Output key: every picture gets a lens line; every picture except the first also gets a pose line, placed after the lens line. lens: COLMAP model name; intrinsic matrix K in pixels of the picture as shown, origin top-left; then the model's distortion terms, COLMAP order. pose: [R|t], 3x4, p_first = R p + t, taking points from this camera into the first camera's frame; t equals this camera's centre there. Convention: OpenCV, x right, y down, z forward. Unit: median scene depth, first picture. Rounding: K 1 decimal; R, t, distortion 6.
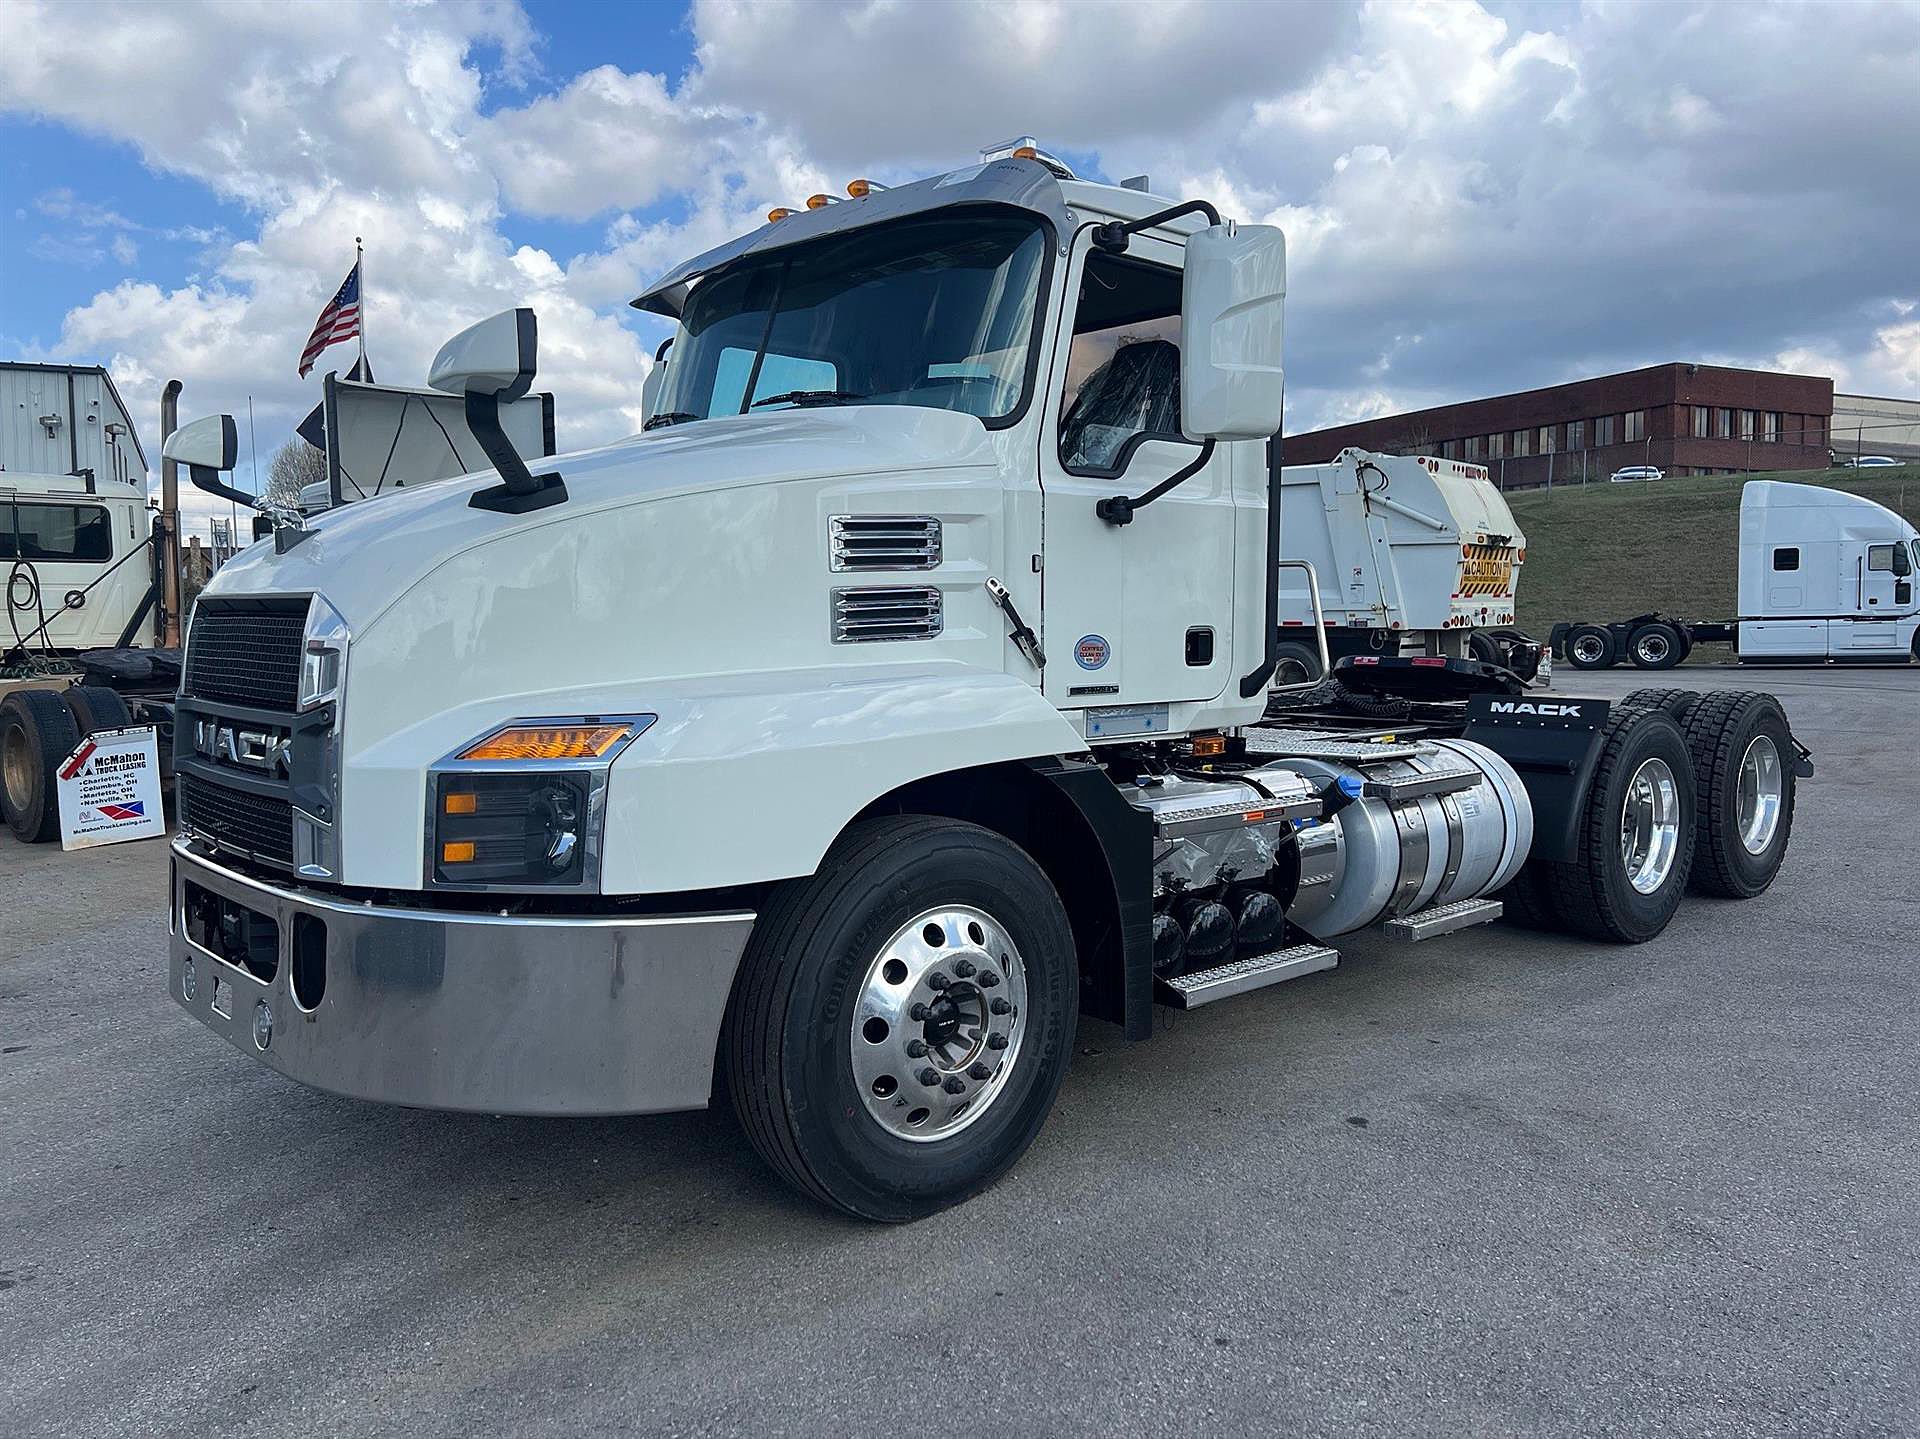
lens RADIAL K [[1464.3, 0, 968.3], [0, 1464.3, 744.3], [0, 0, 1]] dist [0.030382, -0.003696]
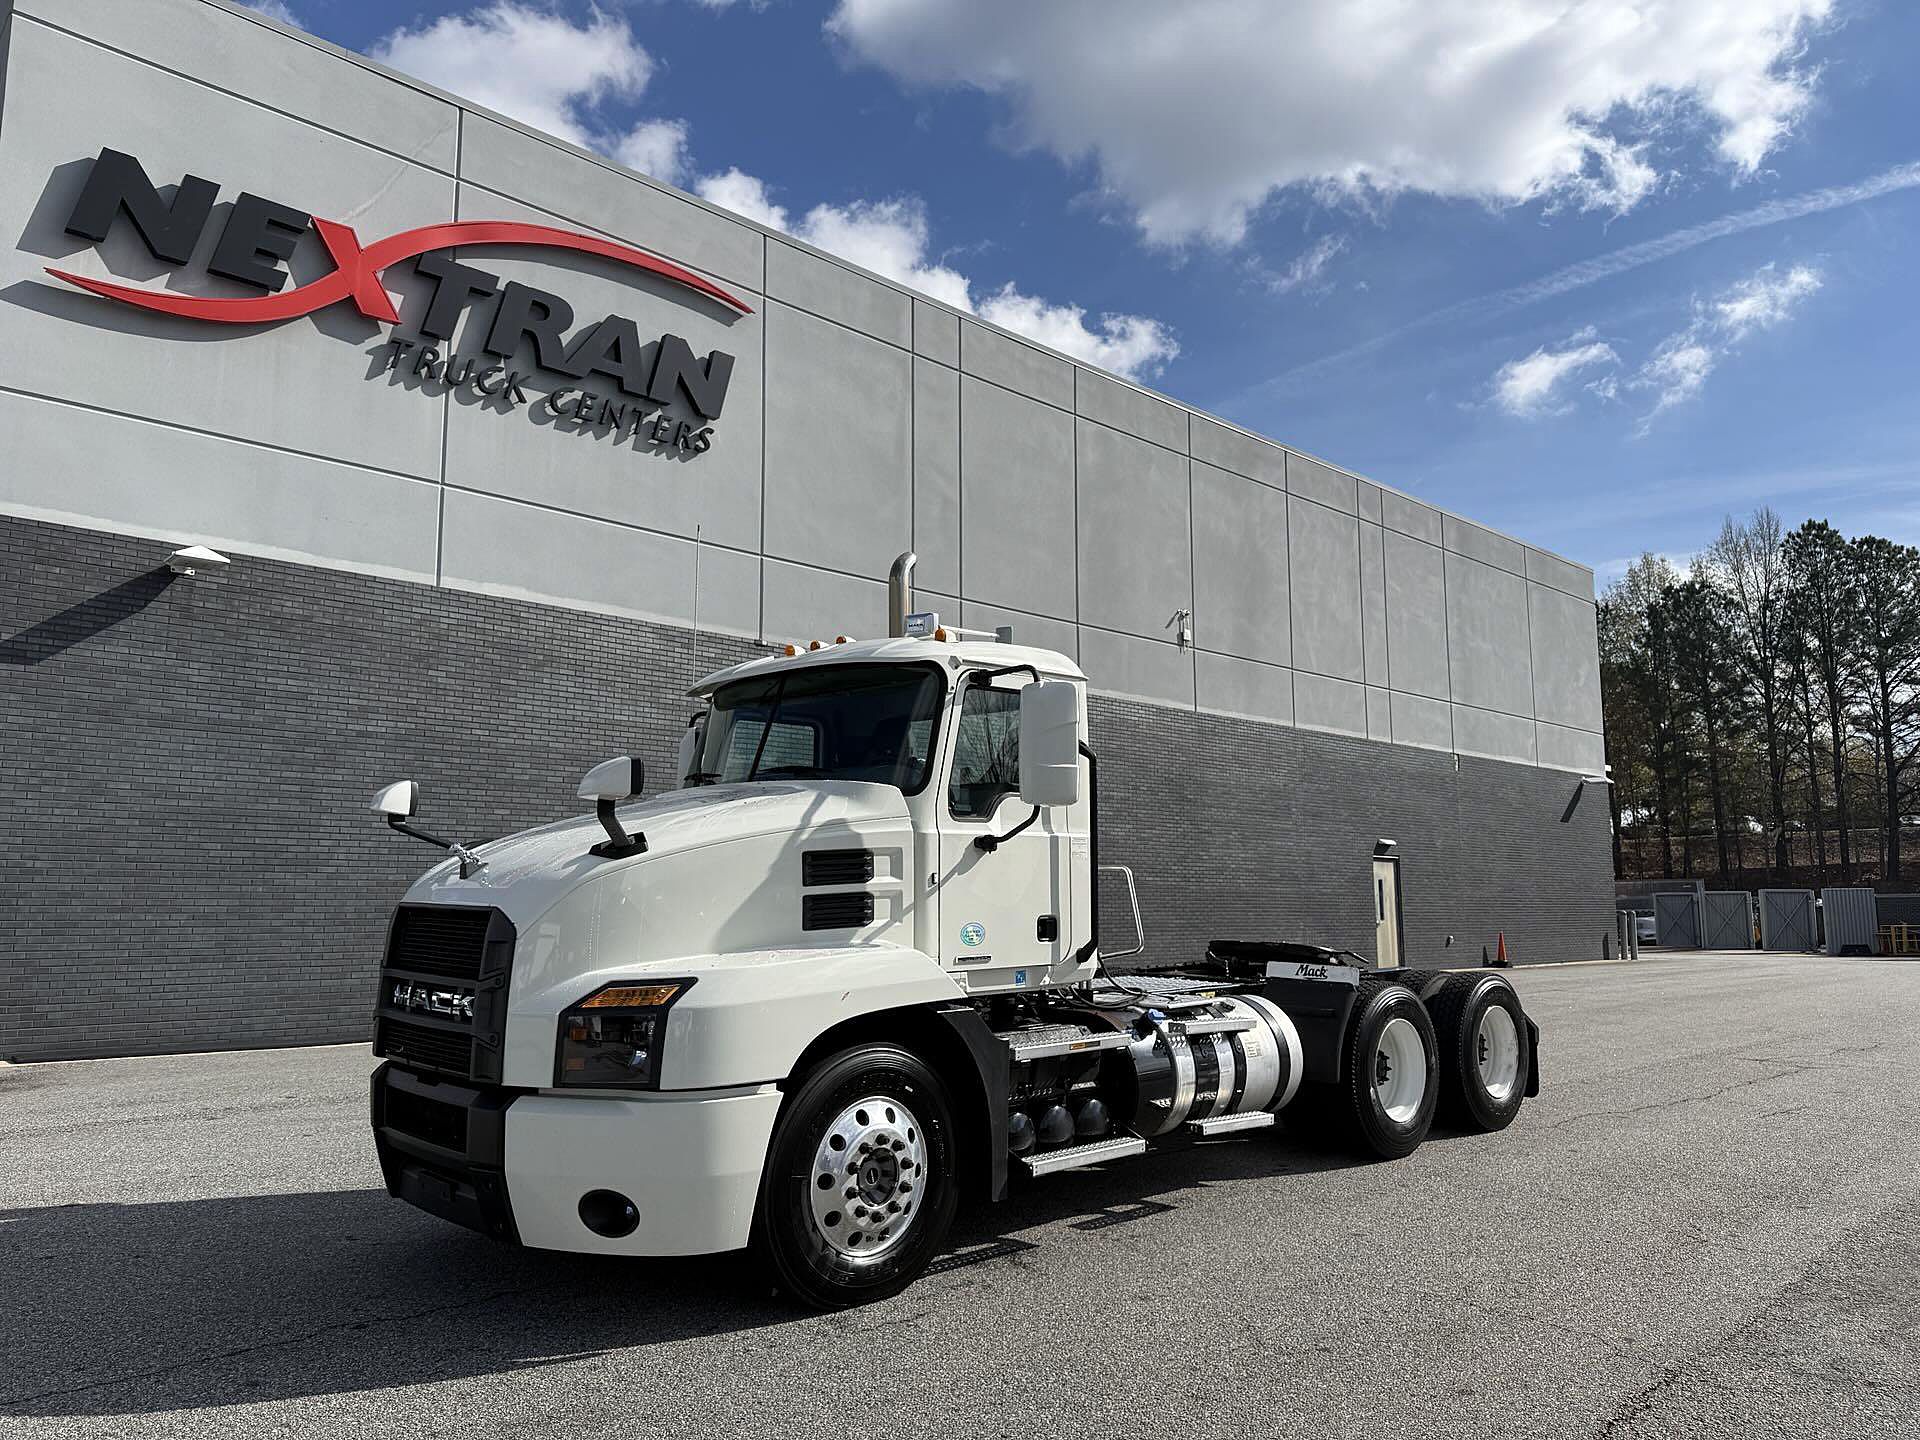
lens RADIAL K [[1390.4, 0, 960.0], [0, 1390.4, 720.0], [0, 0, 1]] dist [0.052257, -0.000964]
pose [[0.999714, -0.001826, 0.023858, 0.040065], [0.006611, 0.979350, -0.202062, 0.012748], [-0.022996, 0.202162, 0.979082, -0.517013]]
